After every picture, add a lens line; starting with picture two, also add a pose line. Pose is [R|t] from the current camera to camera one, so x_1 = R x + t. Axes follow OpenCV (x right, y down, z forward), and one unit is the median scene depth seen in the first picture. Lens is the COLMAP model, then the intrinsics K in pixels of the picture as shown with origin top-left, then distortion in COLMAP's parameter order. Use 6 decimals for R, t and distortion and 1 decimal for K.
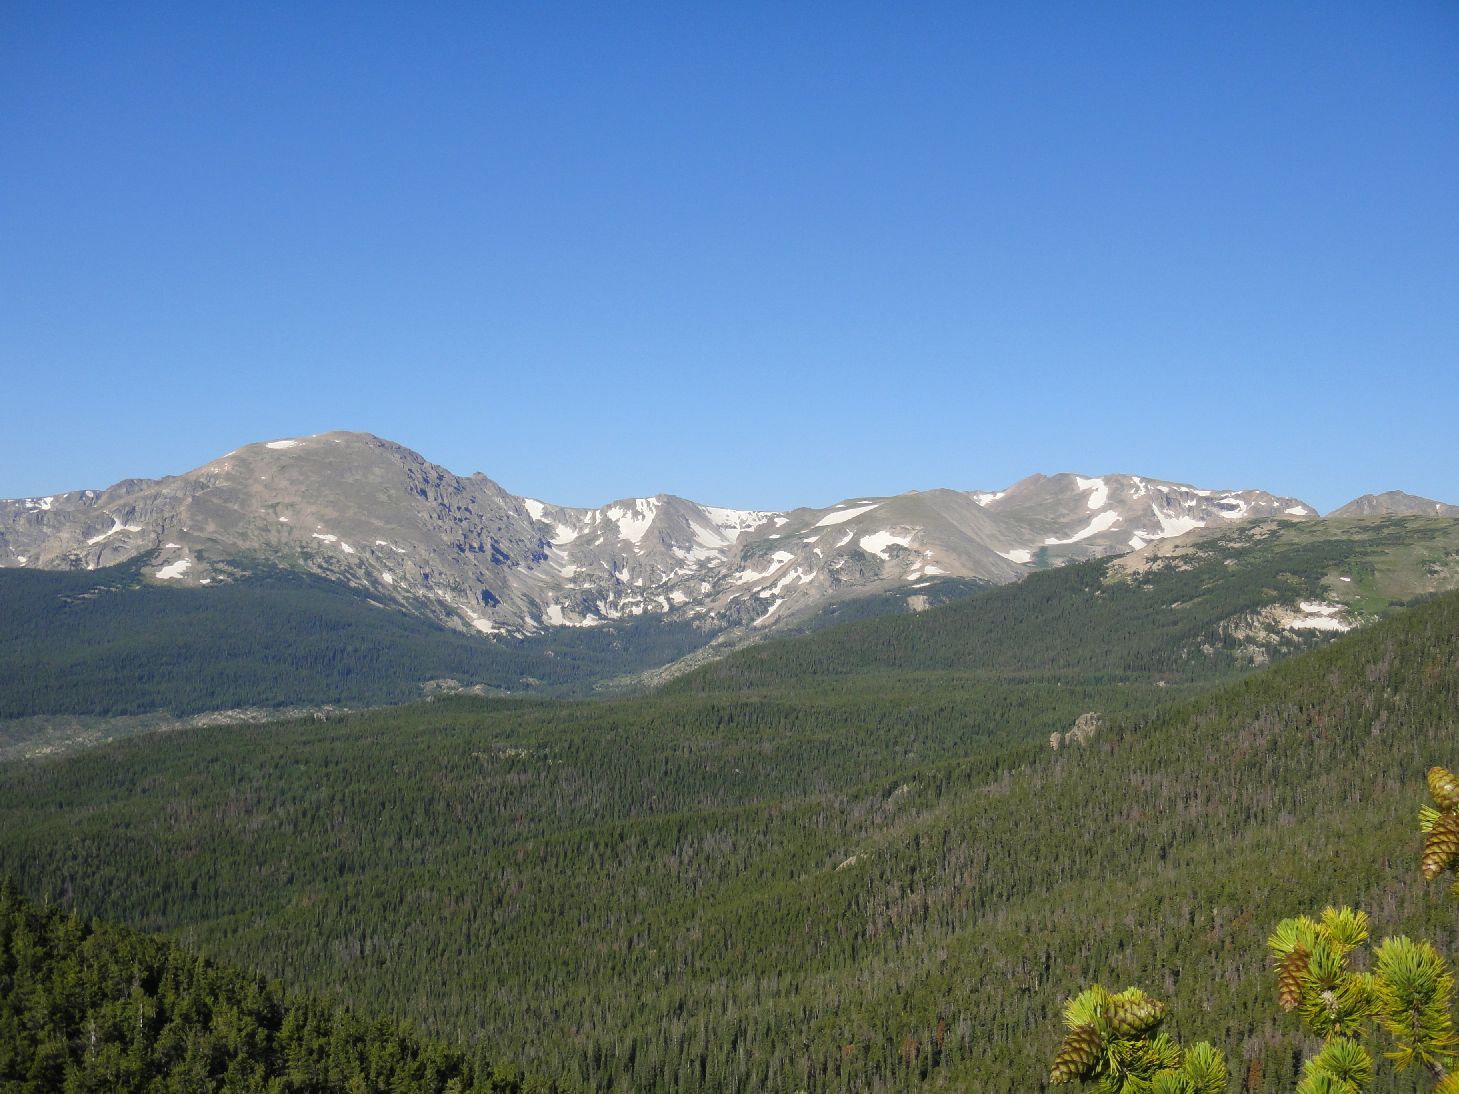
lens RADIAL K [[1955.6, 0, 729.8], [0, 1955.6, 547.2], [0, 0, 1]] dist [0.024168, 0.000000]
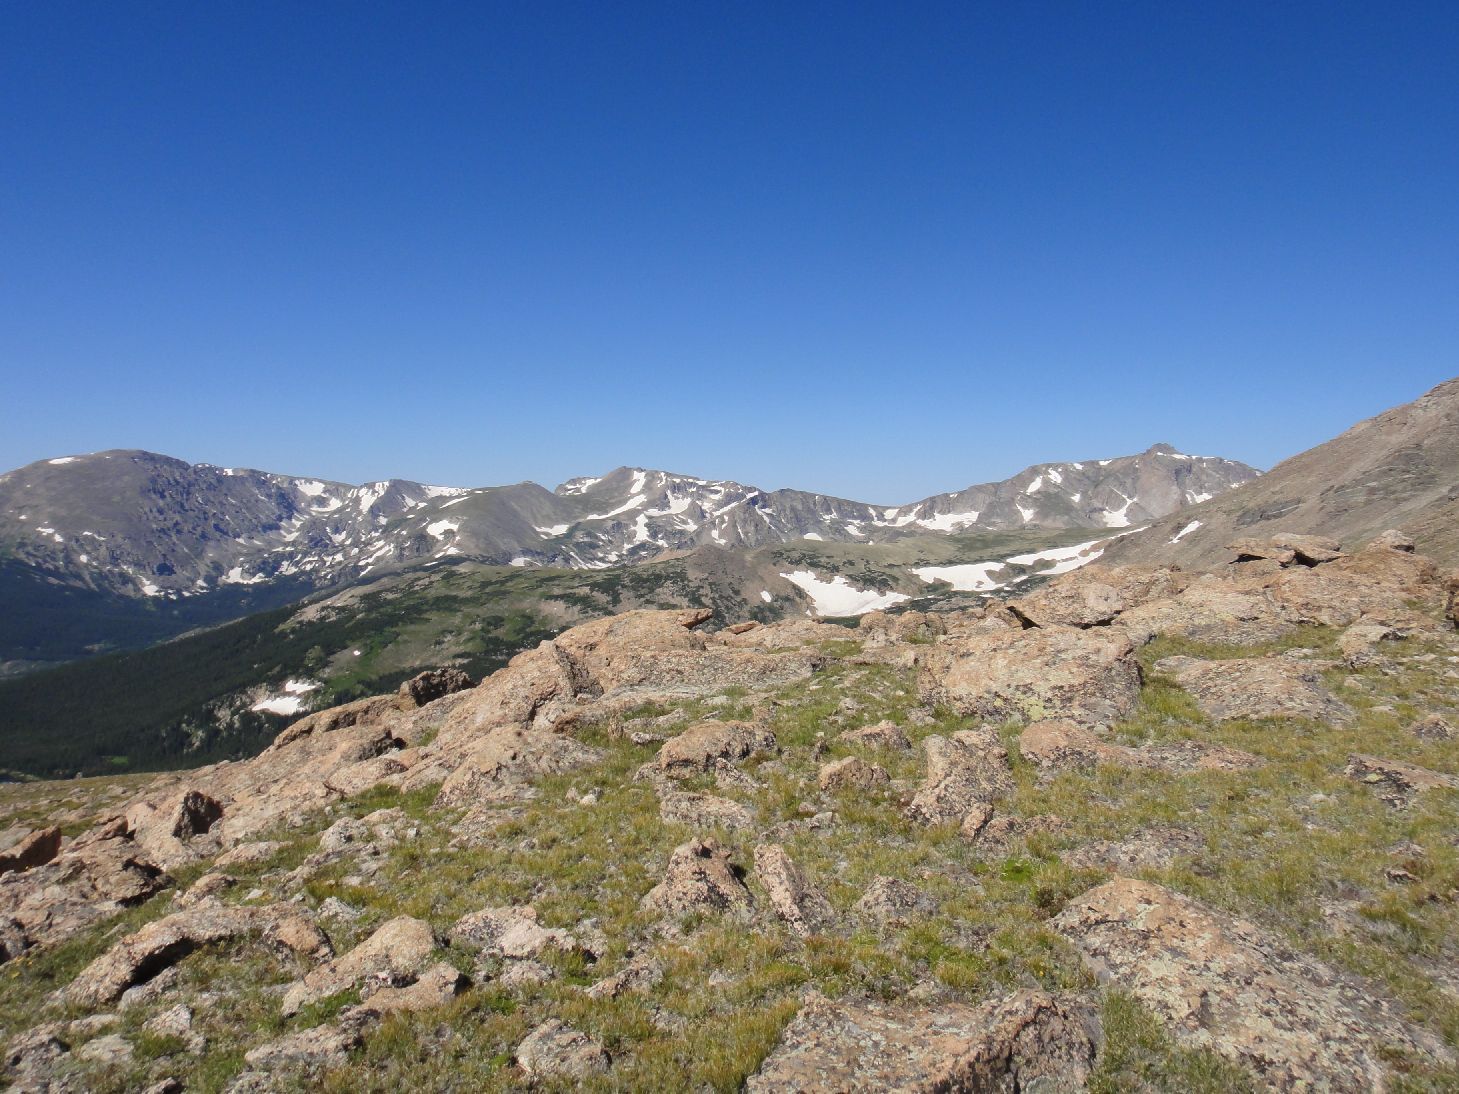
lens RADIAL K [[1063.3, 0, 728.1], [0, 1063.3, 549.6], [0, 0, 1]] dist [0.007072, 0.002698]
pose [[0.996881, -0.010469, 0.078218, 0.238339], [0.004539, 0.997127, 0.075608, -0.047974], [-0.078785, -0.075018, 0.994065, 0.147090]]
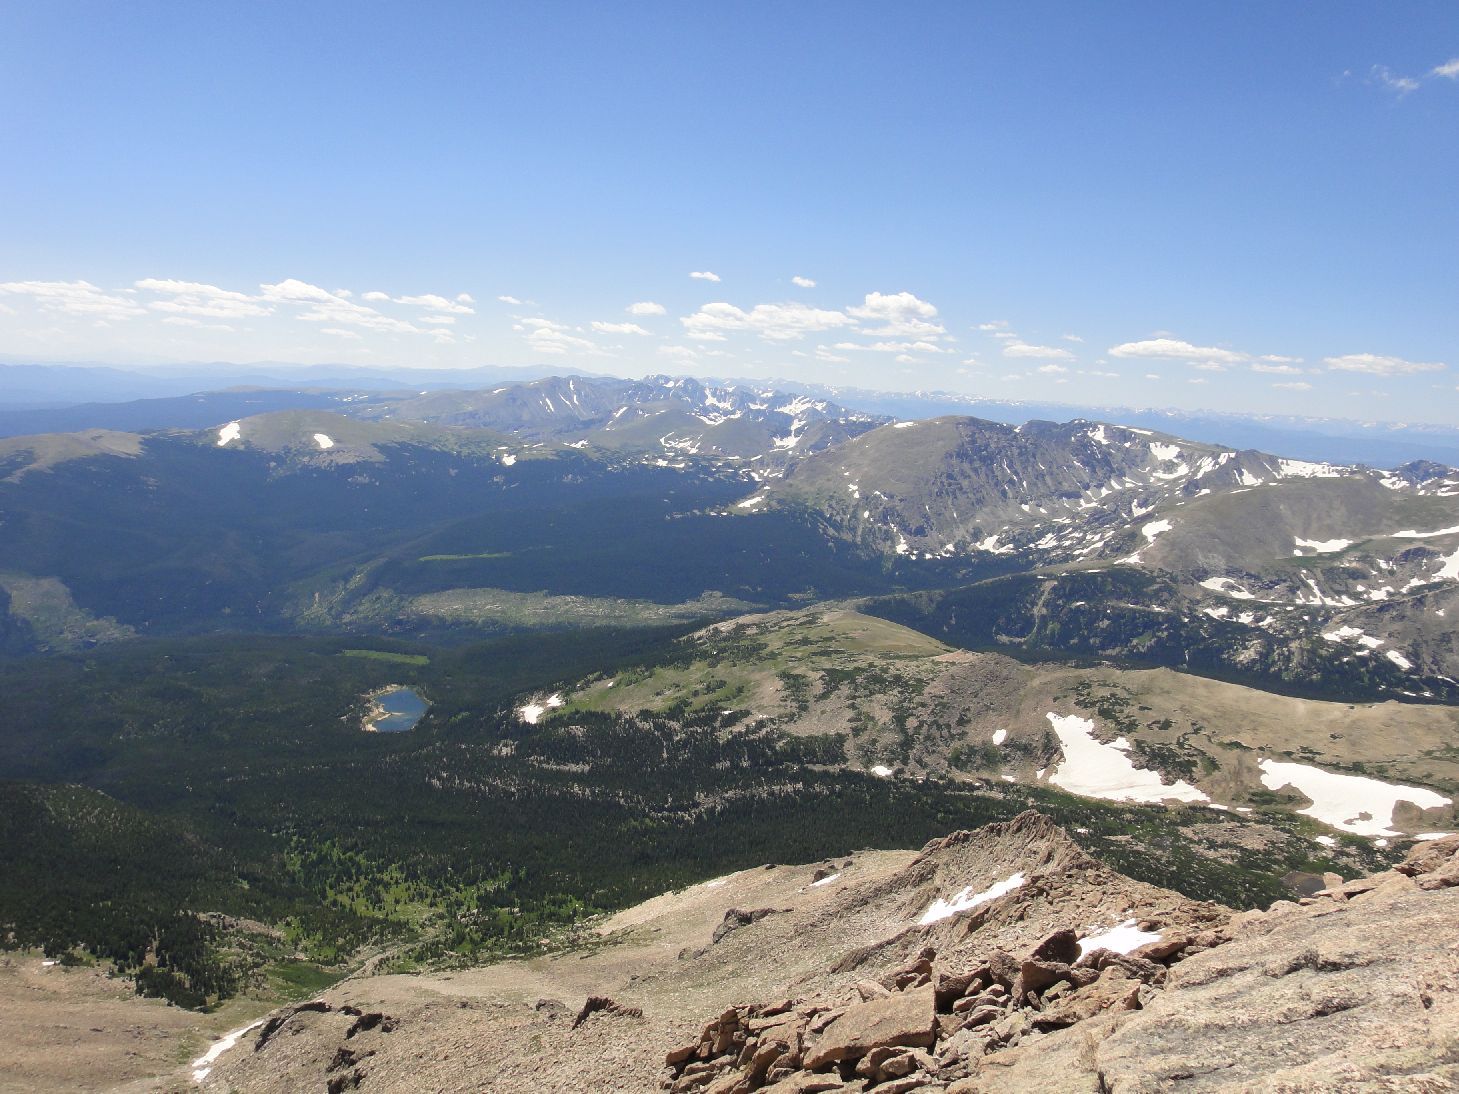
lens RADIAL K [[1063.3, 0, 726.1], [0, 1063.3, 545.6], [0, 0, 1]] dist [0.007072, 0.002698]
pose [[0.596981, 0.151970, -0.787730, 0.502559], [-0.019323, 0.984333, 0.175255, -0.119829], [0.802022, -0.089403, 0.590565, 0.295070]]
